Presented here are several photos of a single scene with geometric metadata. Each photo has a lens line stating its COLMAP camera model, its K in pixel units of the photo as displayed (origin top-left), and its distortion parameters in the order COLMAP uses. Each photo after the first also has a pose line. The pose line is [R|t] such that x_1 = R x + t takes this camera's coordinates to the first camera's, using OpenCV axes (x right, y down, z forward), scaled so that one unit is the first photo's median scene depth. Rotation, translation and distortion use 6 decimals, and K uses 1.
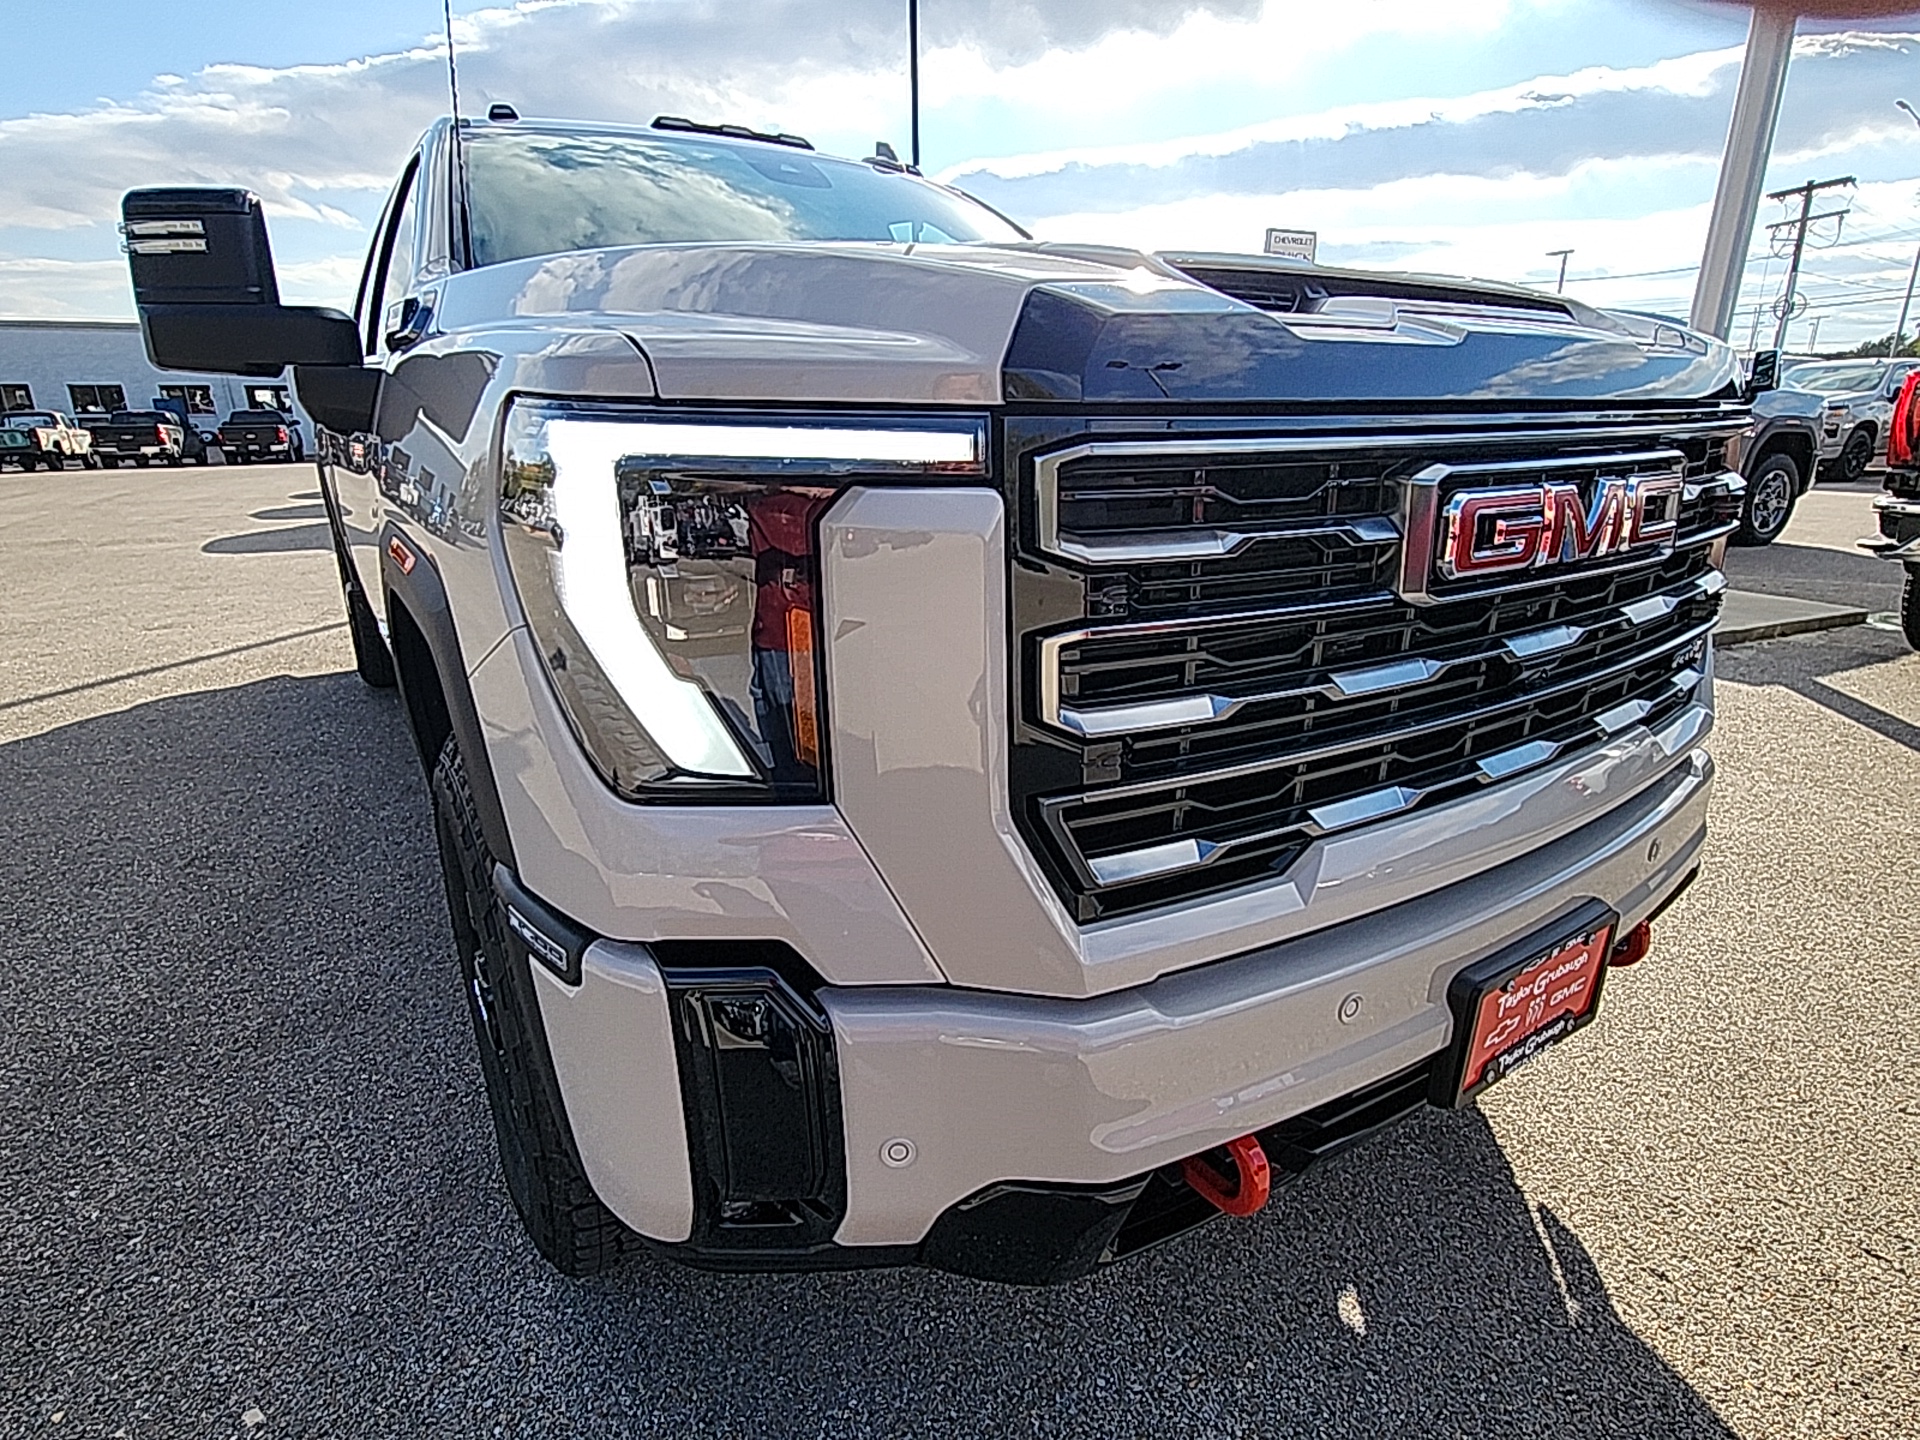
lens RADIAL K [[955.2, 0, 940.3], [0, 955.2, 722.6], [0, 0, 1]] dist [0.001950, -0.000990]
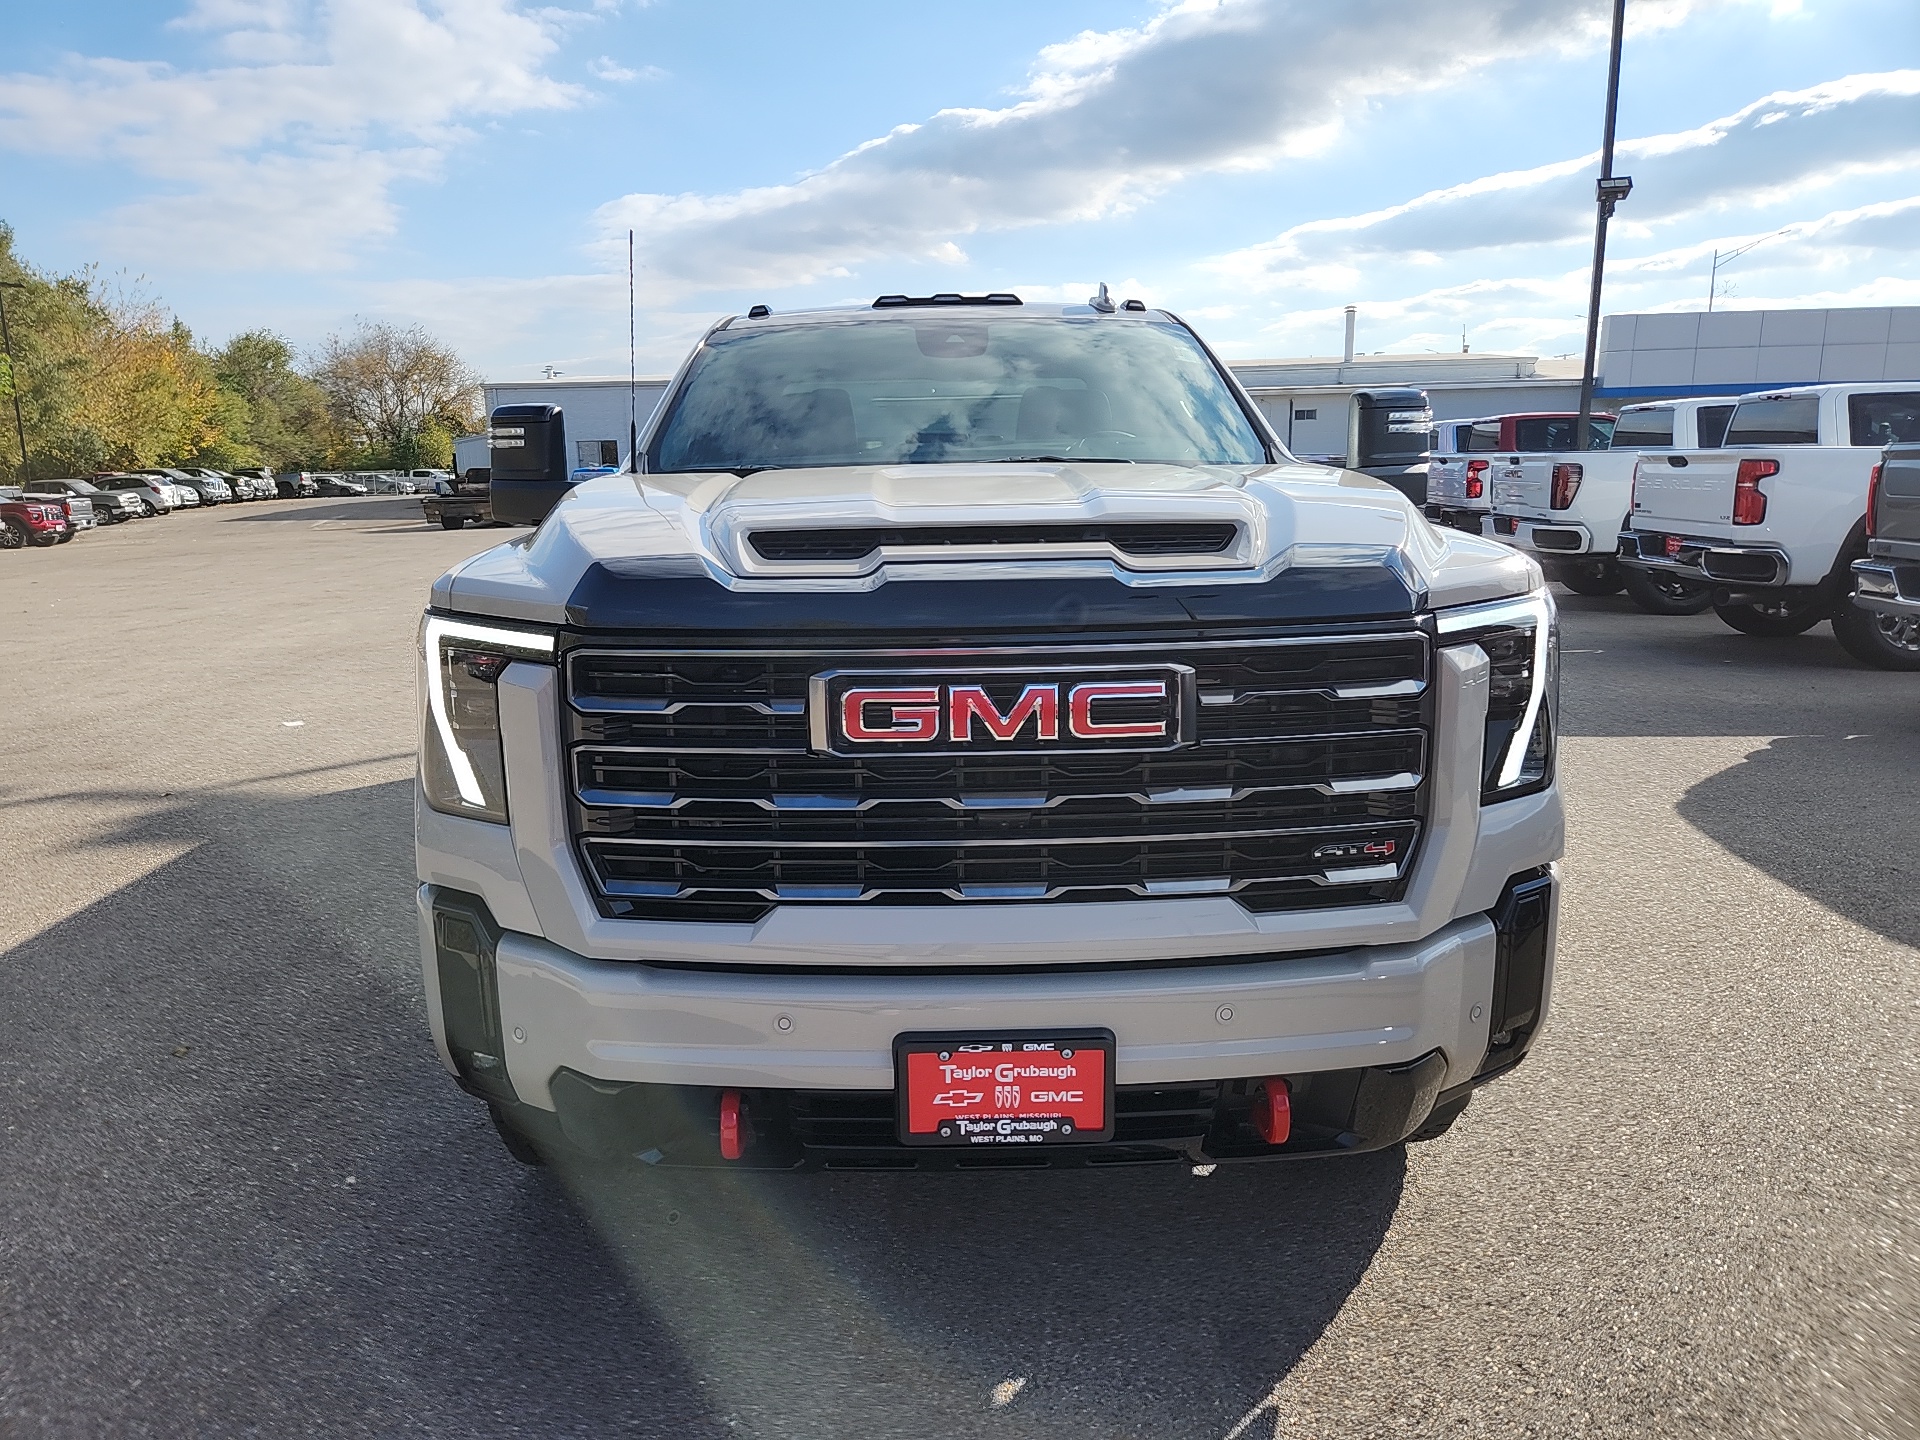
lens RADIAL K [[1259.9, 0, 933.3], [0, 1259.9, 751.3], [0, 0, 1]] dist [0.062830, -0.055672]
pose [[0.846803, 0.113912, -0.519565, 1.355829], [-0.156745, 0.986865, -0.039102, -0.064220], [0.508286, 0.114551, 0.853536, -0.509643]]
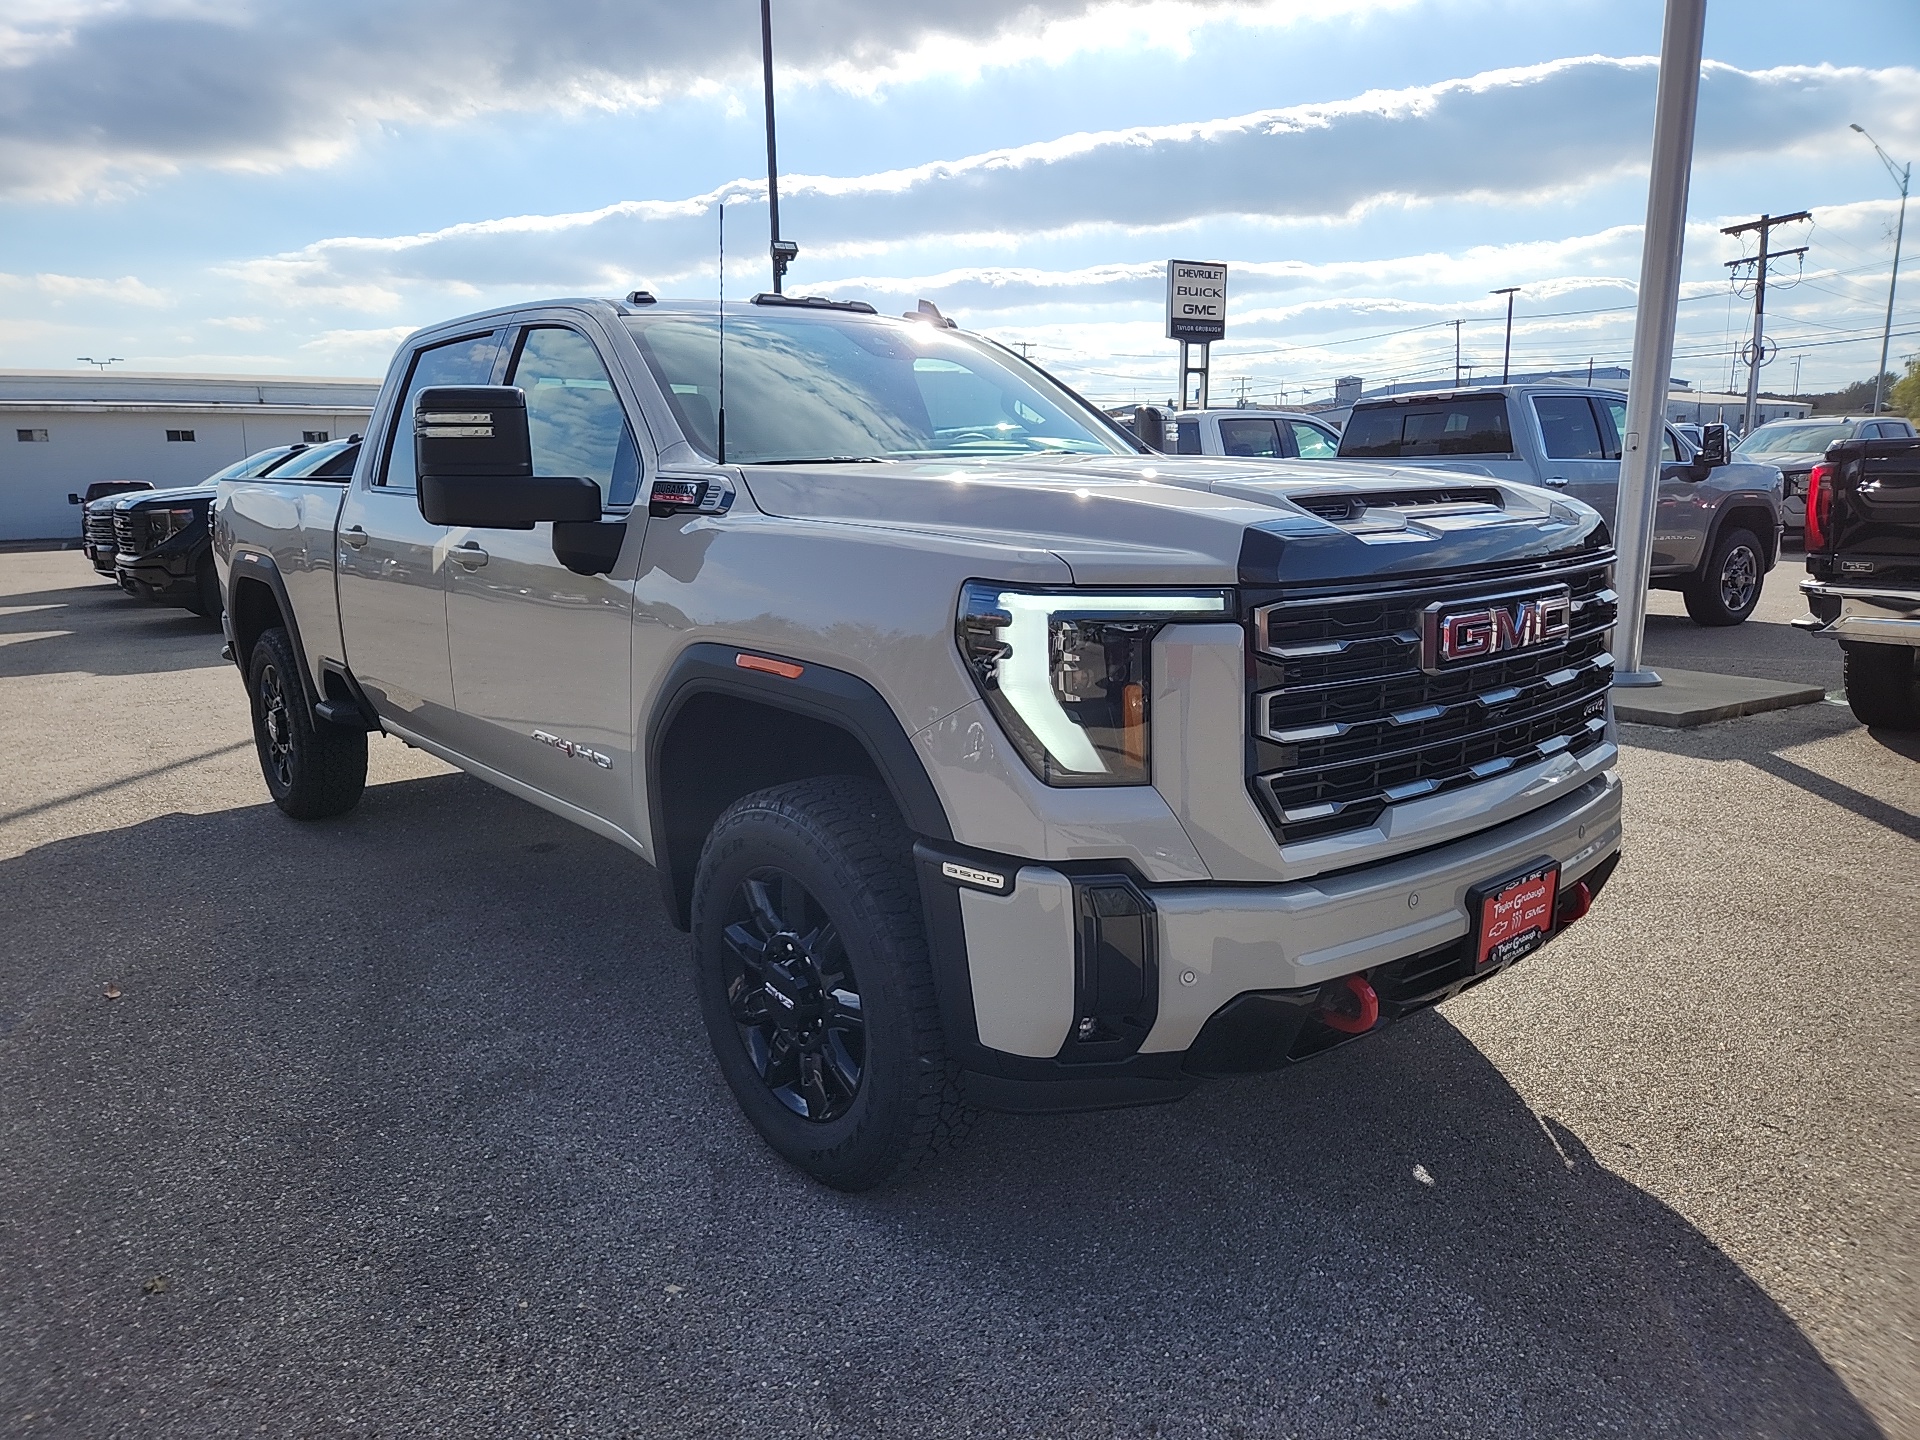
lens RADIAL K [[1259.9, 0, 933.3], [0, 1259.9, 751.3], [0, 0, 1]] dist [0.062830, -0.055672]
pose [[0.991692, -0.036254, 0.123423, -0.633399], [0.048472, 0.994057, -0.097470, 0.179229], [-0.119156, 0.102643, 0.987556, -1.076221]]
